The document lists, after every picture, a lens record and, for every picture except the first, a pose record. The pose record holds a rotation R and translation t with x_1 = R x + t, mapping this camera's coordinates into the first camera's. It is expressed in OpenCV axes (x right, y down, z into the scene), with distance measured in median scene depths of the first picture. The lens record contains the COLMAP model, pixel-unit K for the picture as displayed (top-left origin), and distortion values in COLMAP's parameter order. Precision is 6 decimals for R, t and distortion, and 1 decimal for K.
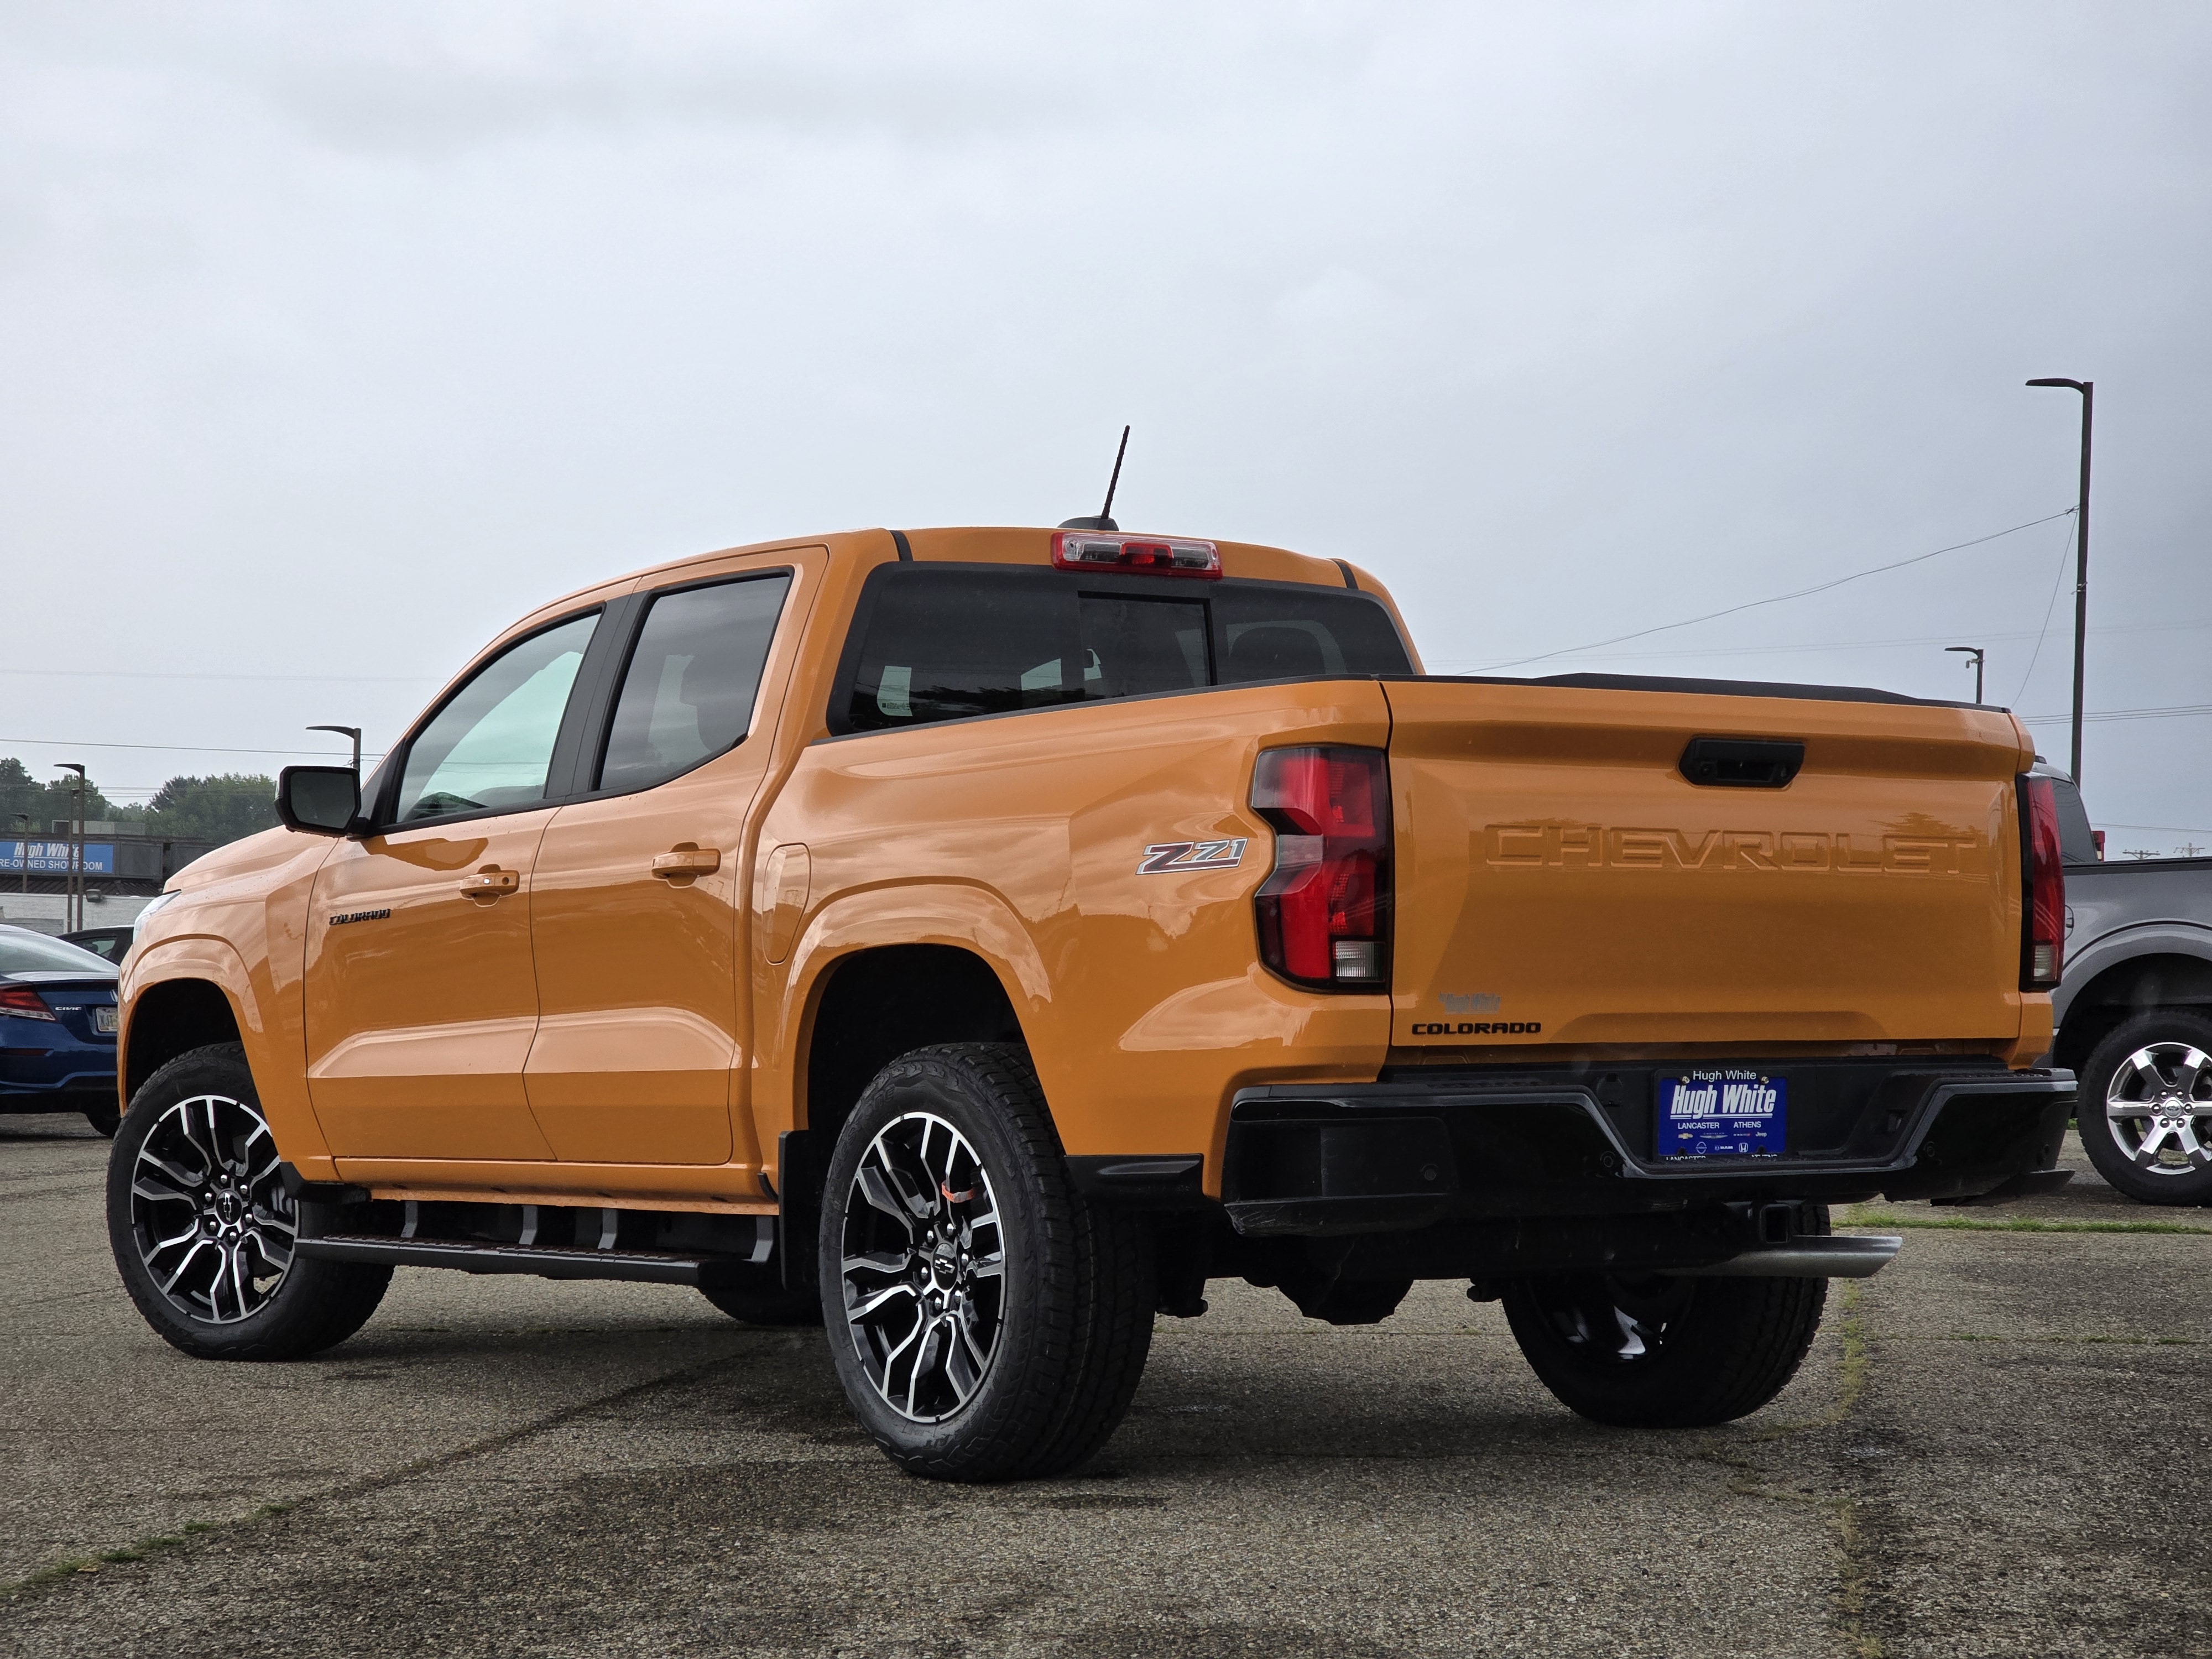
lens RADIAL K [[4426.1, 0, 1106.0], [0, 4426.1, 829.5], [0, 0, 1]] dist [-0.534014, 9.230607]
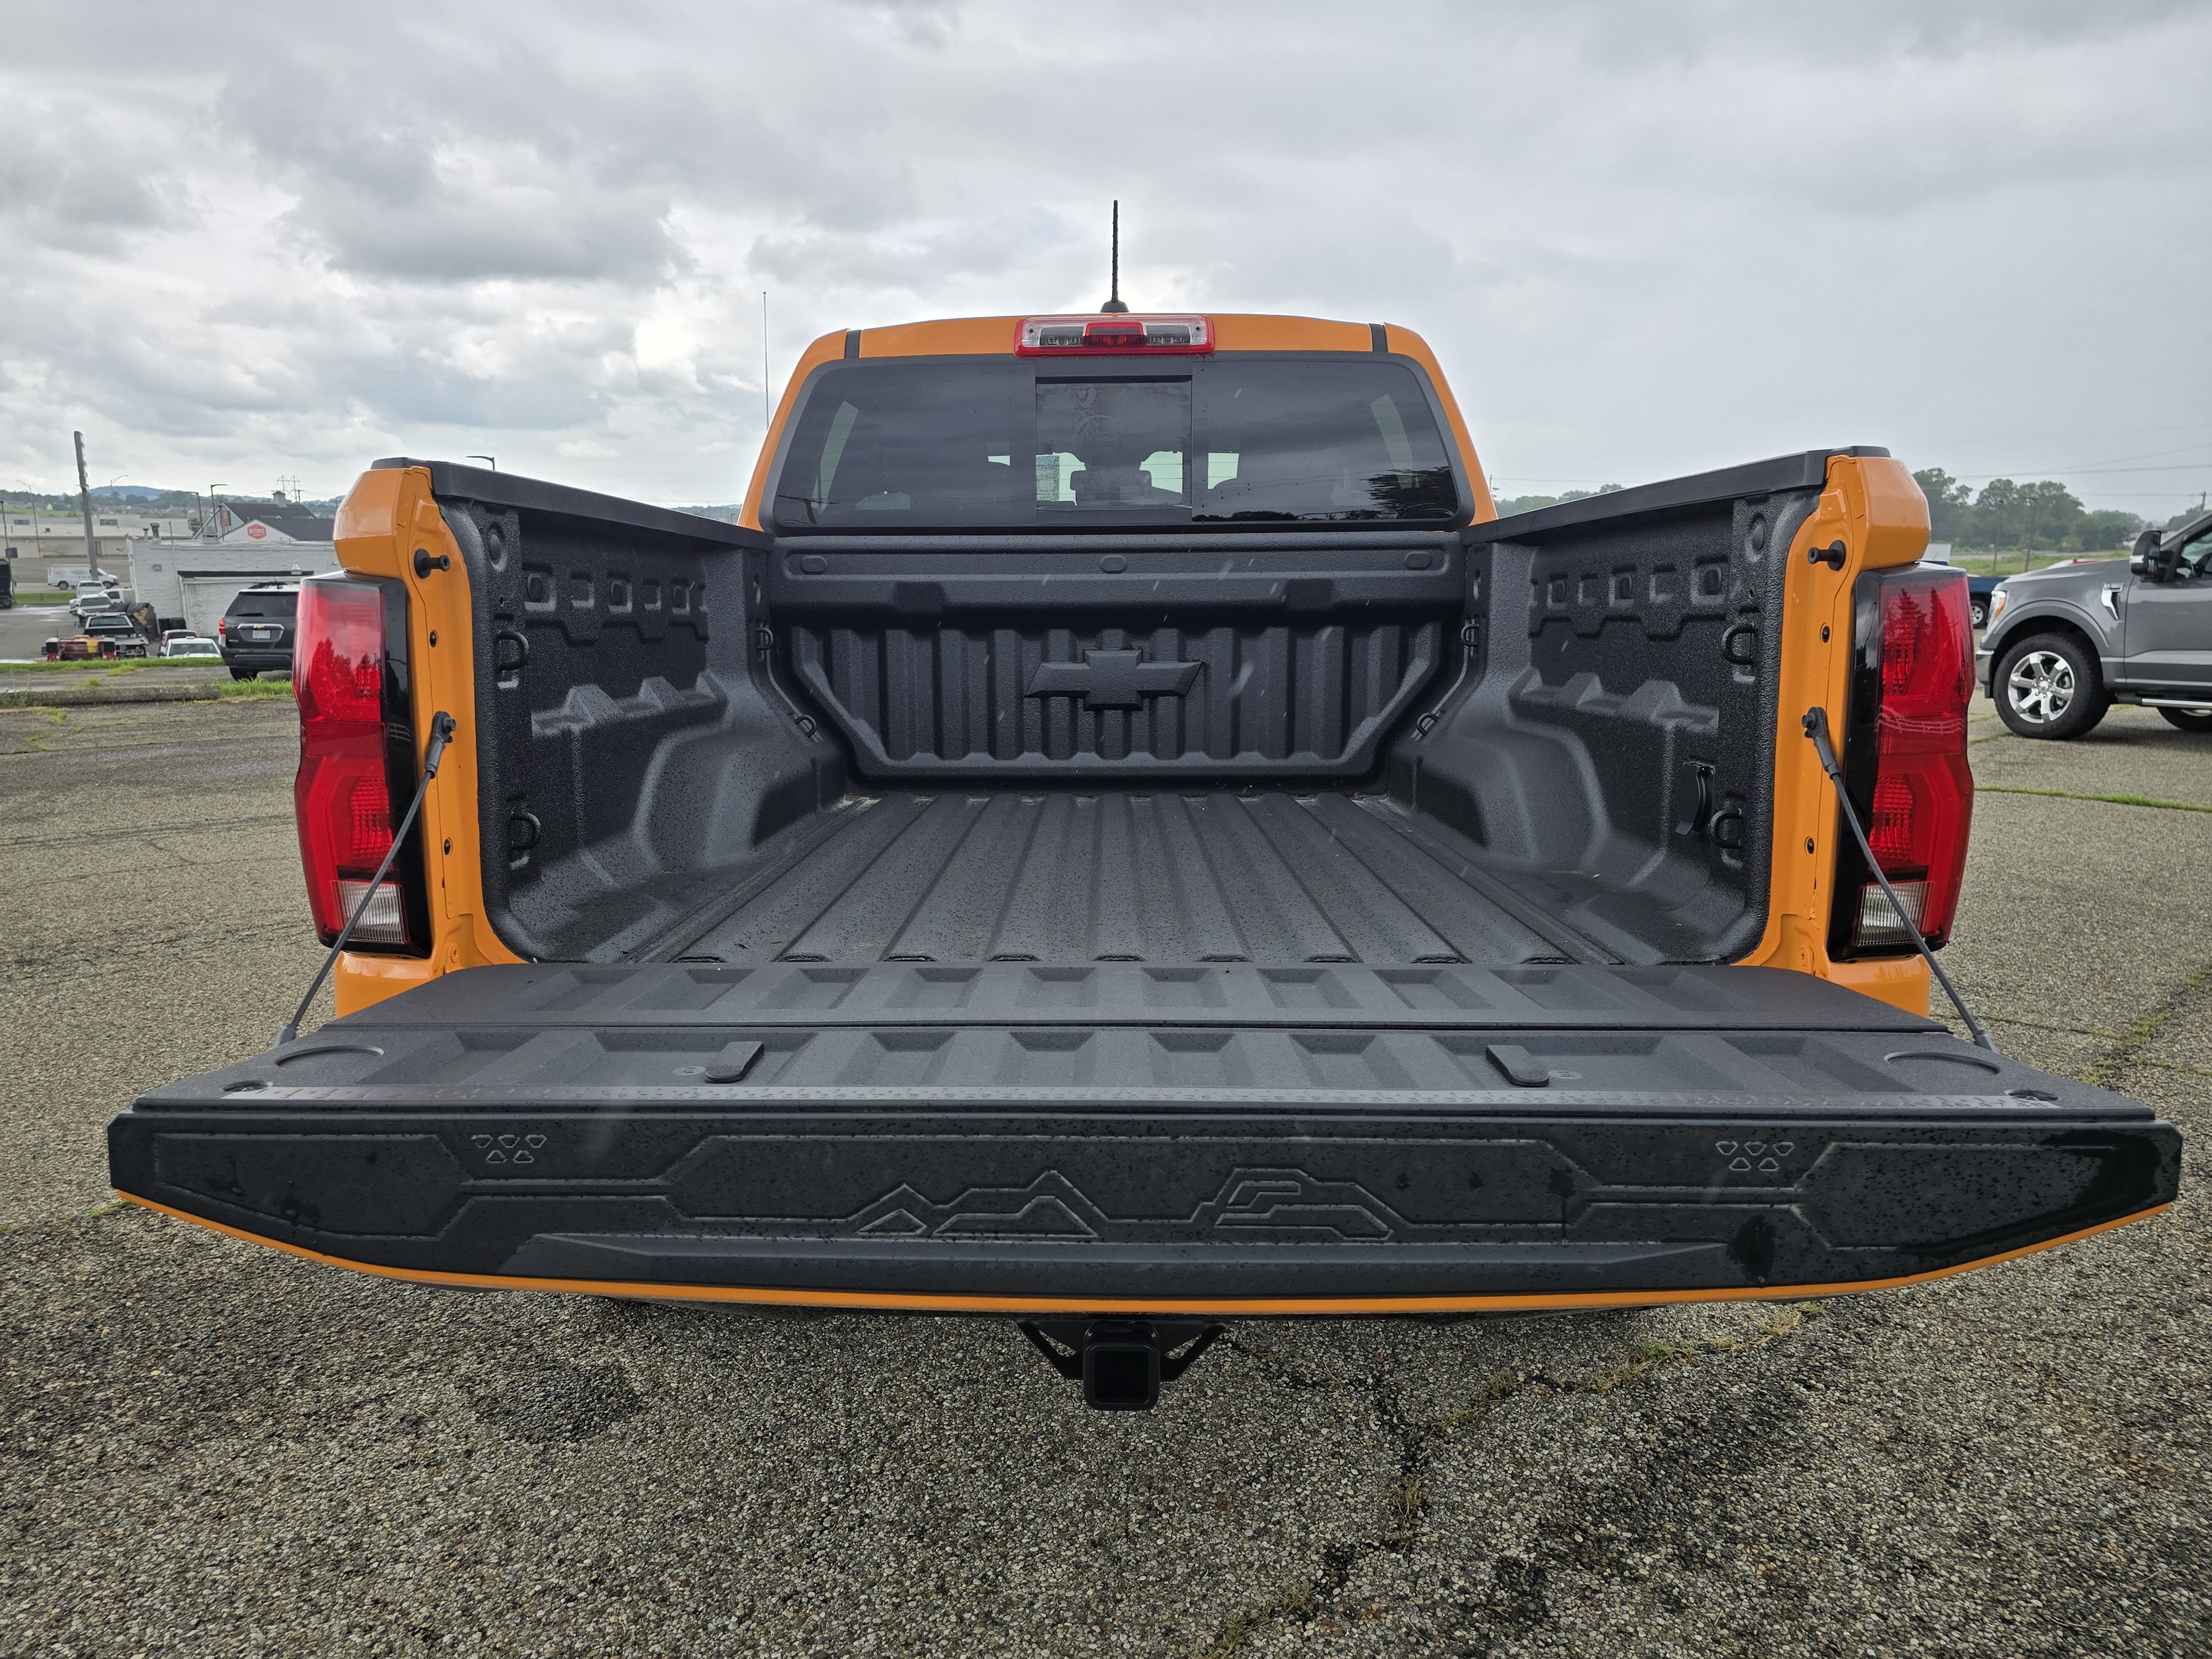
lens RADIAL K [[1486.4, 0, 1106.0], [0, 1486.4, 829.5], [0, 0, 1]] dist [0.046930, -0.000100]
pose [[0.808461, 0.095996, -0.580668, 0.257071], [0.024104, 0.980380, 0.195637, -0.021254], [0.588055, -0.172161, 0.790286, 0.838650]]
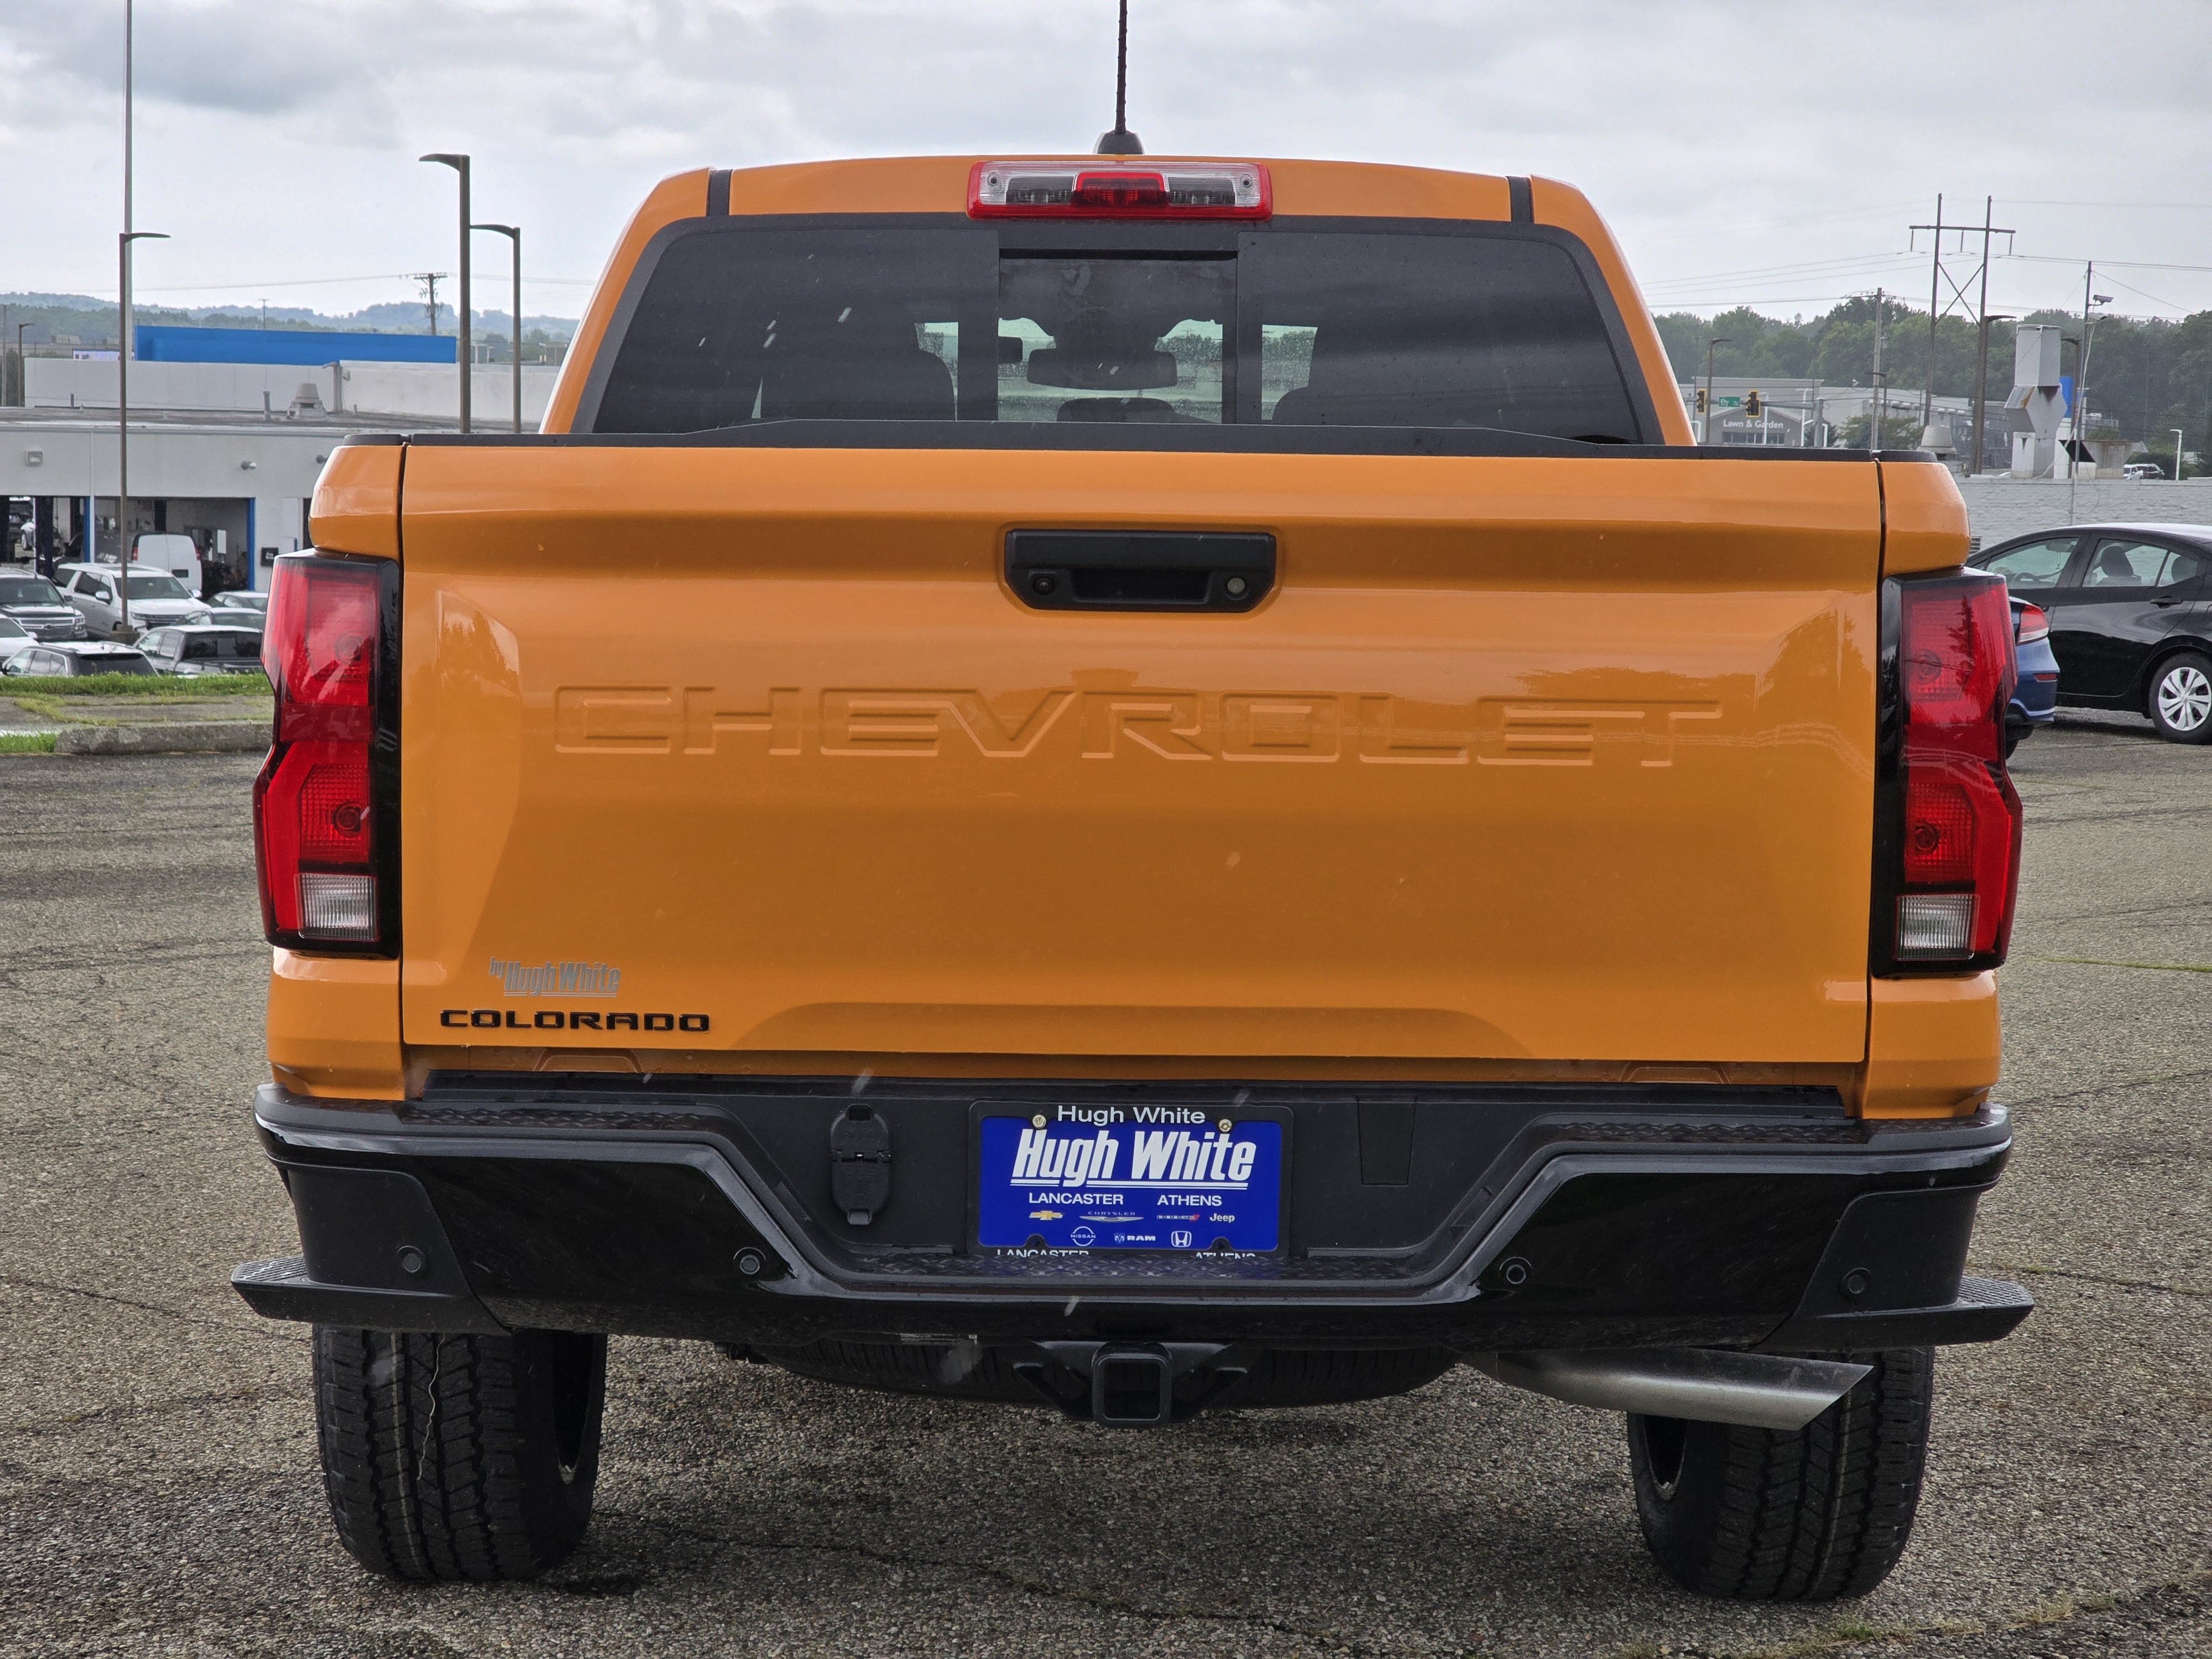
lens RADIAL K [[4426.1, 0, 1106.0], [0, 4426.1, 829.5], [0, 0, 1]] dist [-0.534014, 9.230607]
pose [[0.814995, 0.052525, -0.577082, 0.468254], [0.007876, 0.994787, 0.101666, -0.039563], [0.579414, -0.087402, 0.810333, 0.535004]]
